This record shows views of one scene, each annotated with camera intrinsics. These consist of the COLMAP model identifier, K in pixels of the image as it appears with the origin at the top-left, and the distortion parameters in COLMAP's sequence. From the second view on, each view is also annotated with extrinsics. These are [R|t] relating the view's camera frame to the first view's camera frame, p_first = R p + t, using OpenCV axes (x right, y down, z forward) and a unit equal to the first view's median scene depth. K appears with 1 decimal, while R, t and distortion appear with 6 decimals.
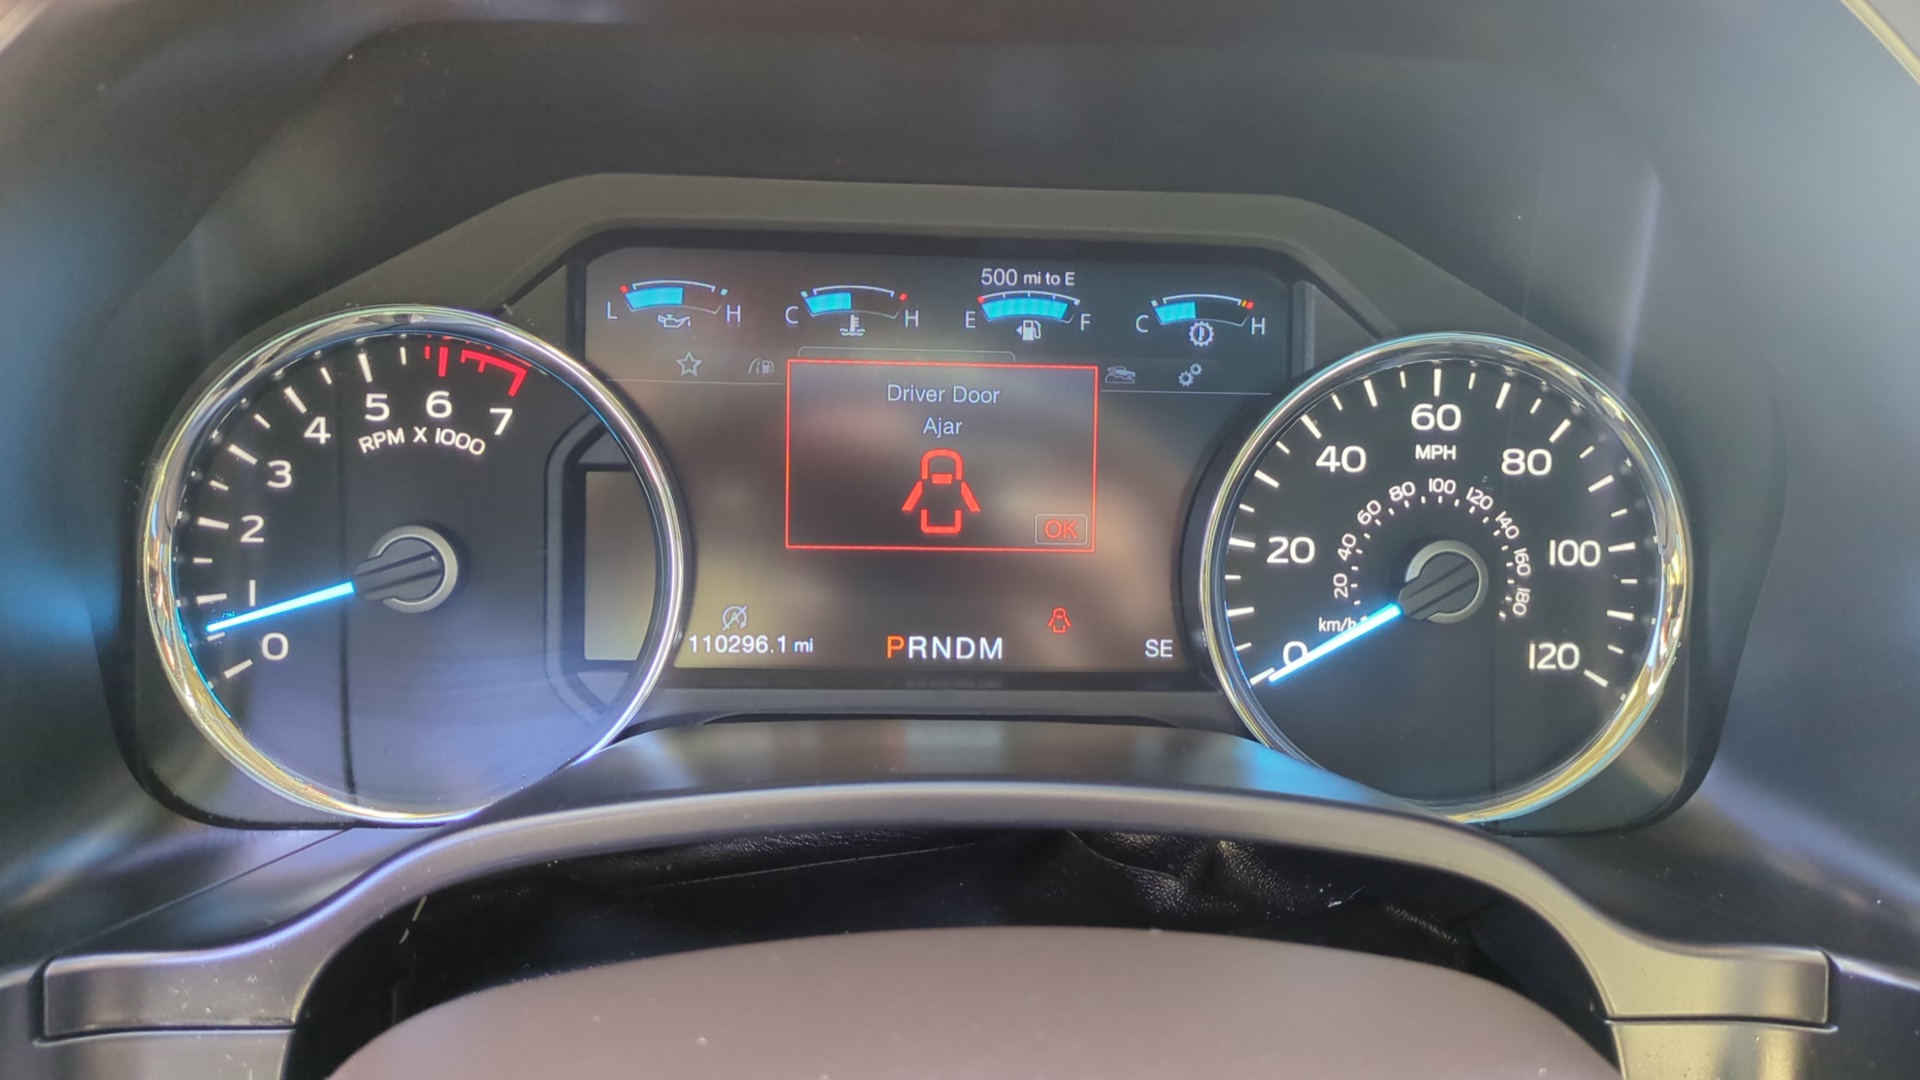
lens RADIAL K [[1655.0, 0, 978.6], [0, 1655.0, 538.7], [0, 0, 1]] dist [0.070691, -0.098814]
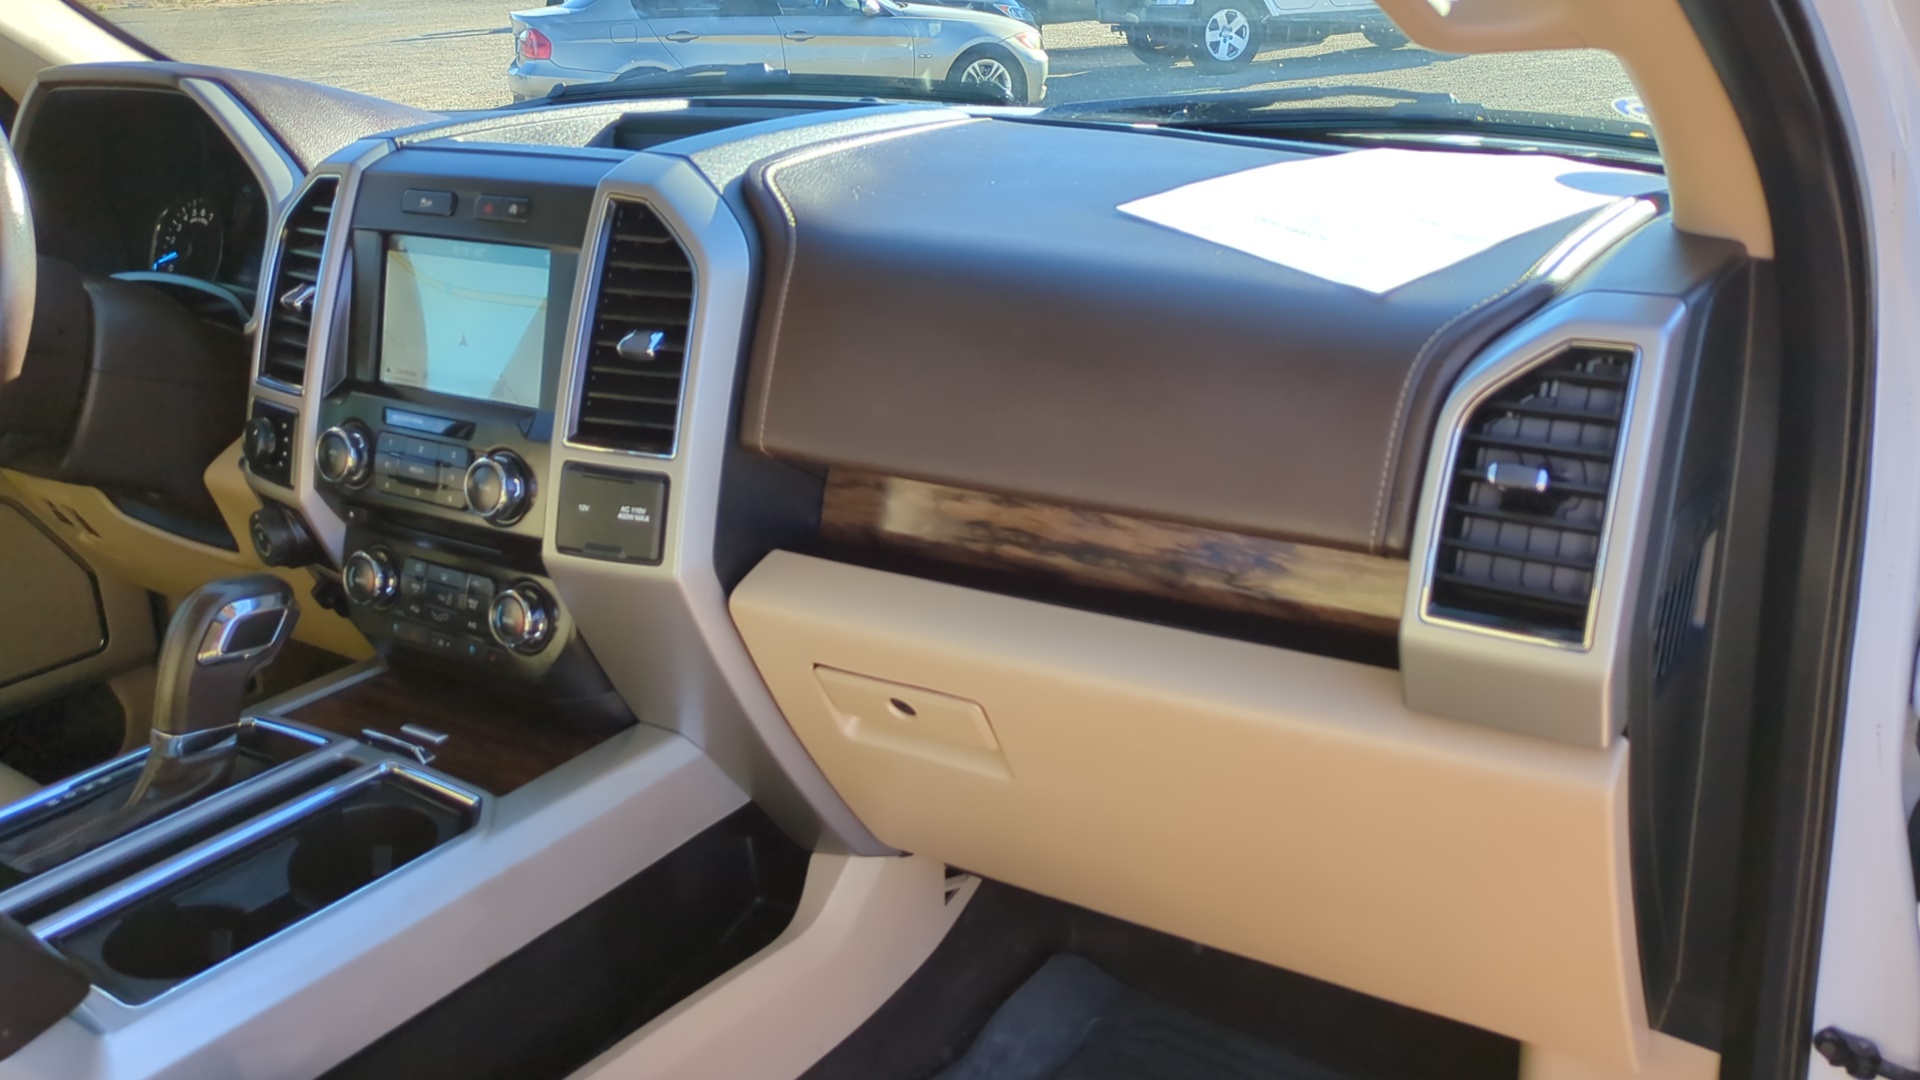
lens RADIAL K [[1702.7, 0, 960.0], [0, 1702.7, 540.0], [0, 0, 1]] dist [0.072431, -0.107285]
pose [[0.774037, 0.132995, -0.619014, 3.644460], [-0.188436, 0.981775, -0.024693, 0.440158], [0.604449, 0.135758, 0.784991, -1.030976]]
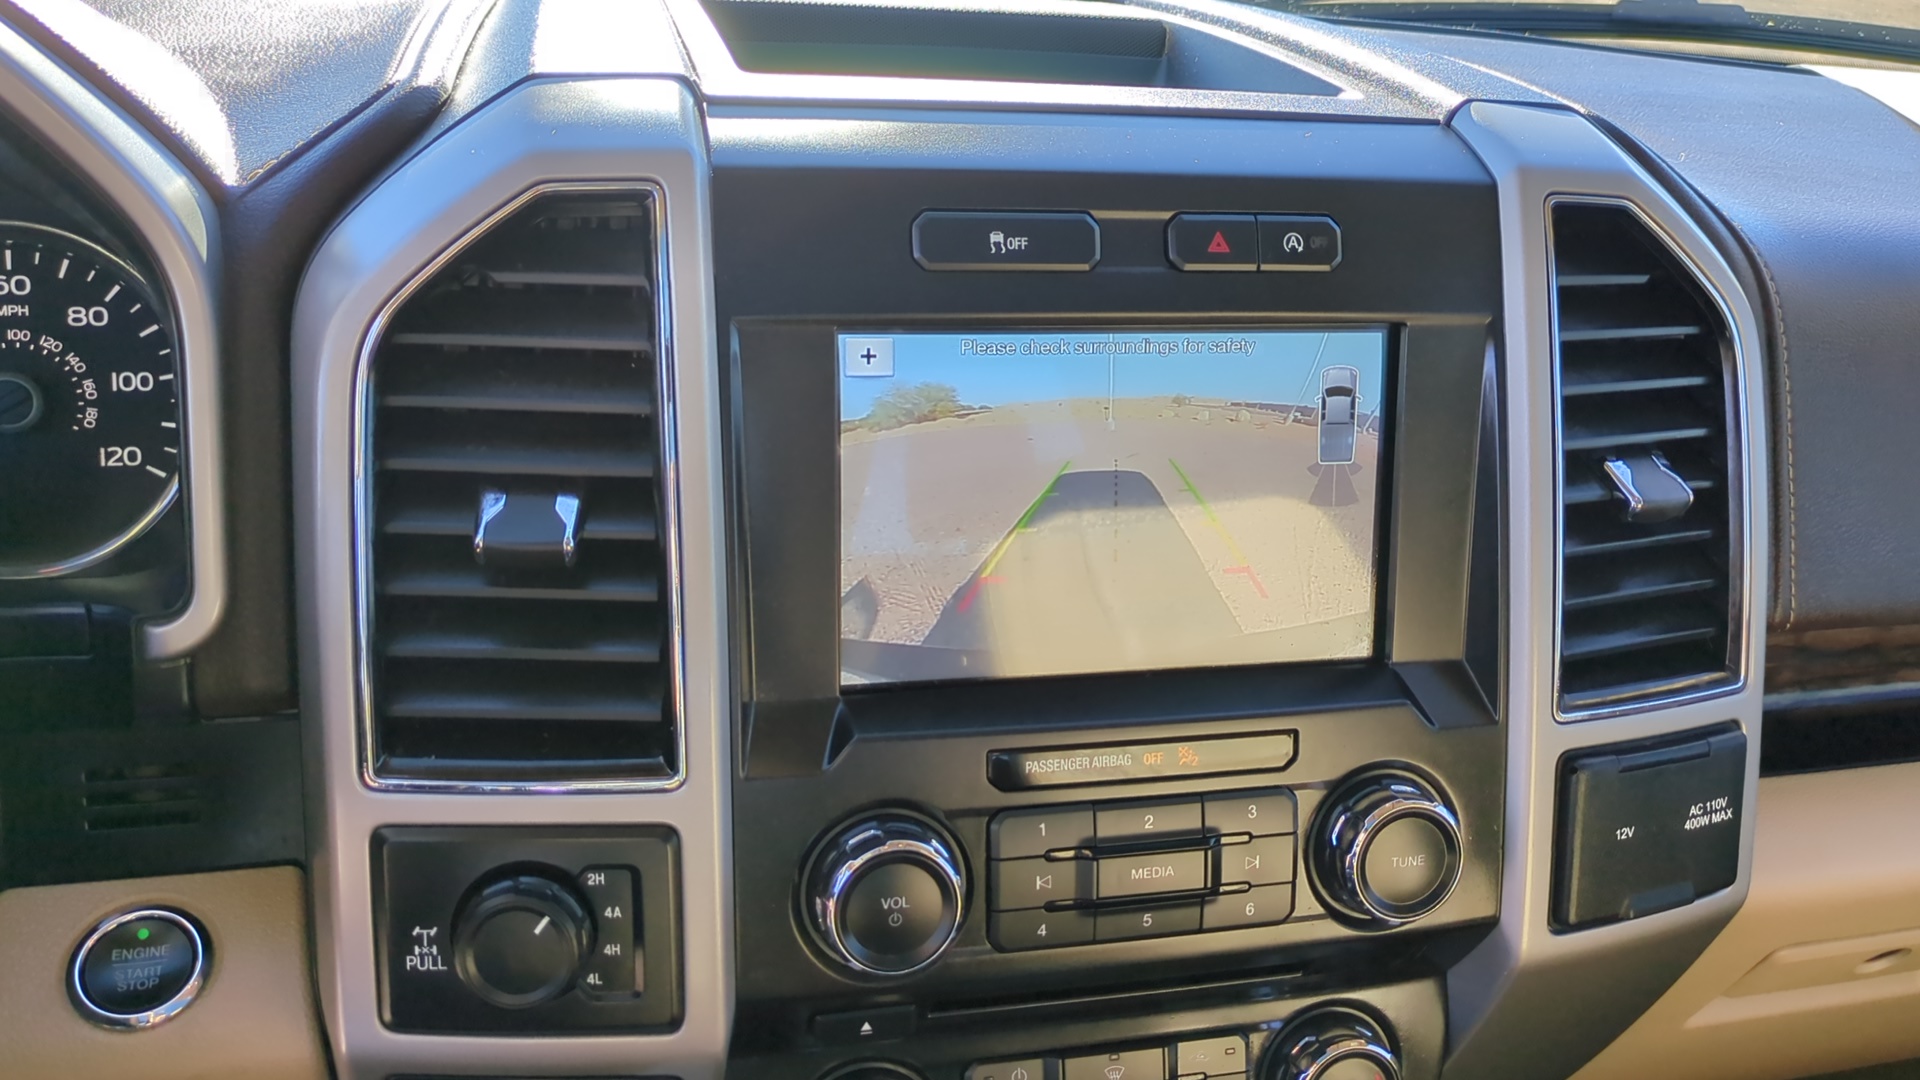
lens RADIAL K [[1655.0, 0, 978.6], [0, 1655.0, 538.7], [0, 0, 1]] dist [0.070691, -0.098814]
pose [[0.984302, -0.053165, 0.168296, 0.815893], [0.054177, 0.998530, -0.001423, 0.180695], [-0.167973, 0.010518, 0.985735, -0.492013]]
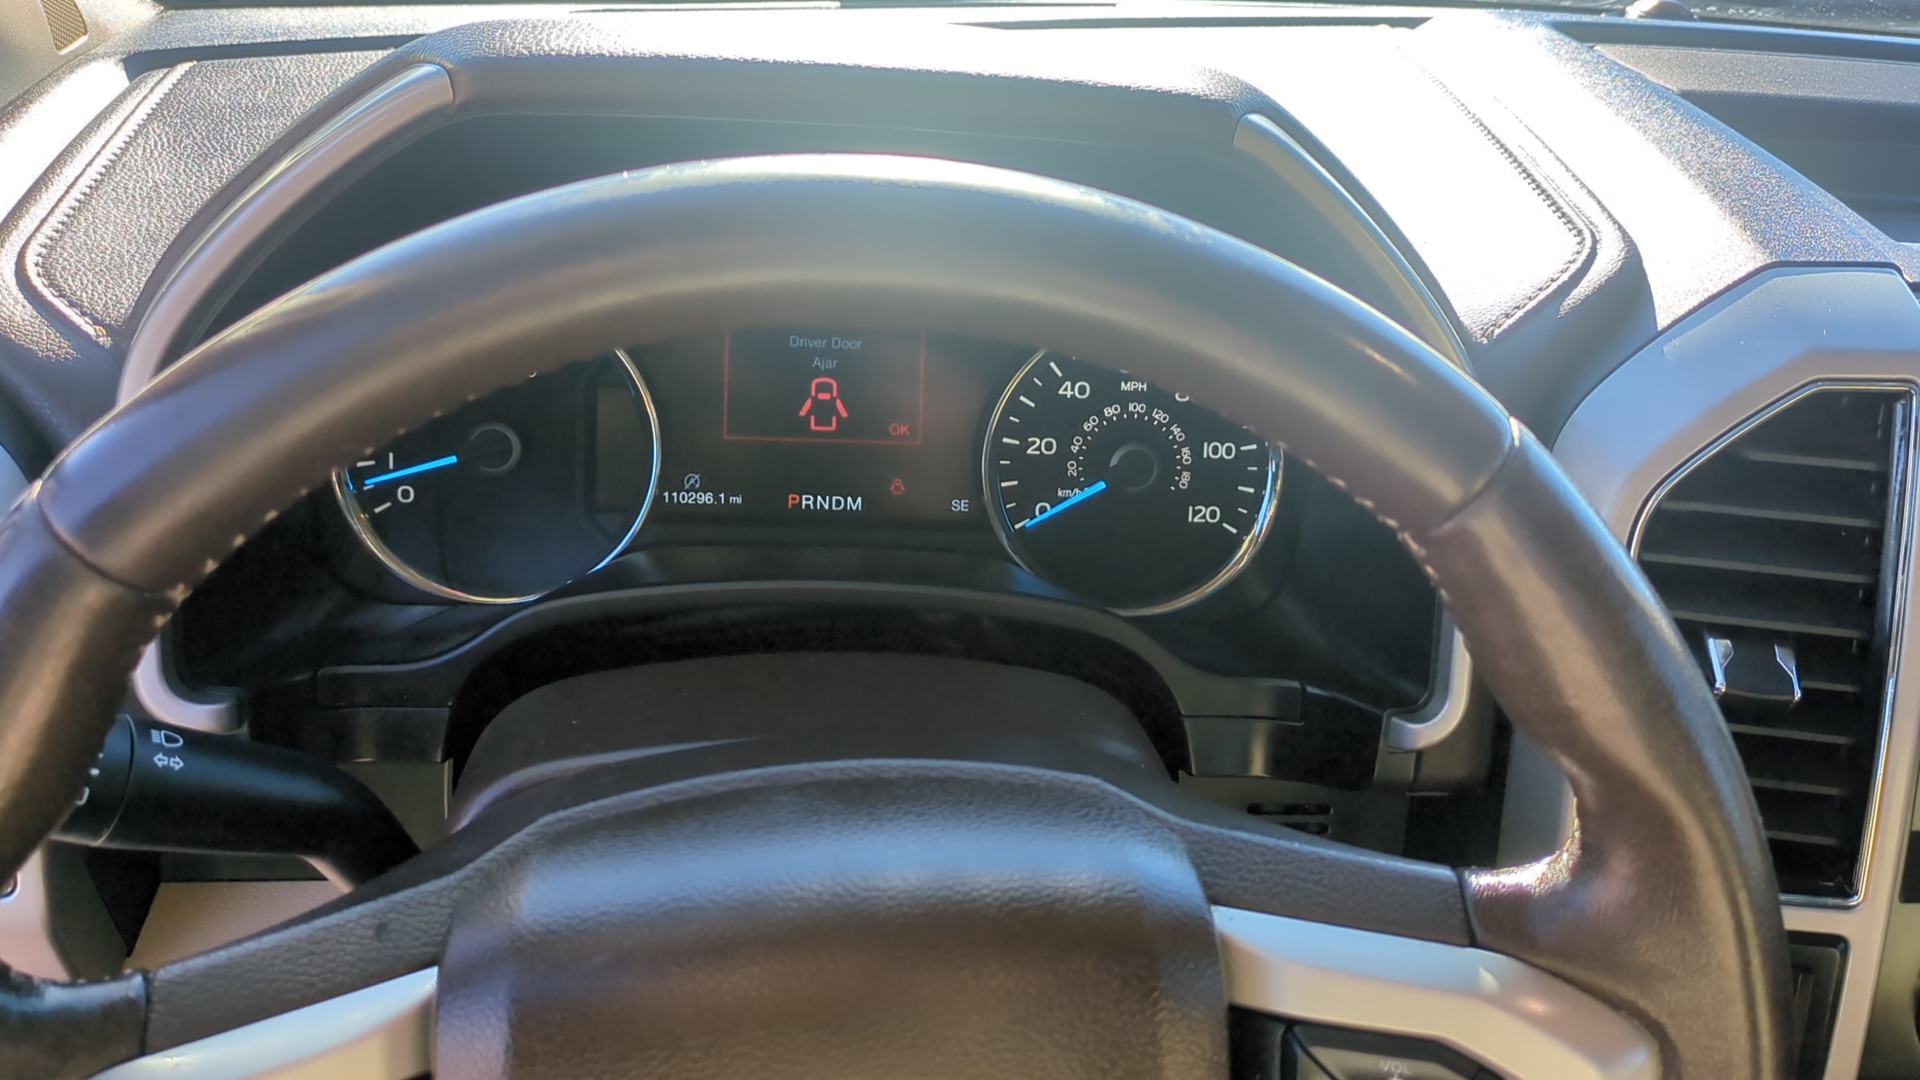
lens RADIAL K [[1655.0, 0, 978.6], [0, 1655.0, 538.7], [0, 0, 1]] dist [0.070691, -0.098814]
pose [[0.999087, 0.017787, 0.038850, 0.066262], [-0.021614, 0.994710, 0.100425, -0.062793], [-0.036858, -0.101173, 0.994186, -0.592603]]
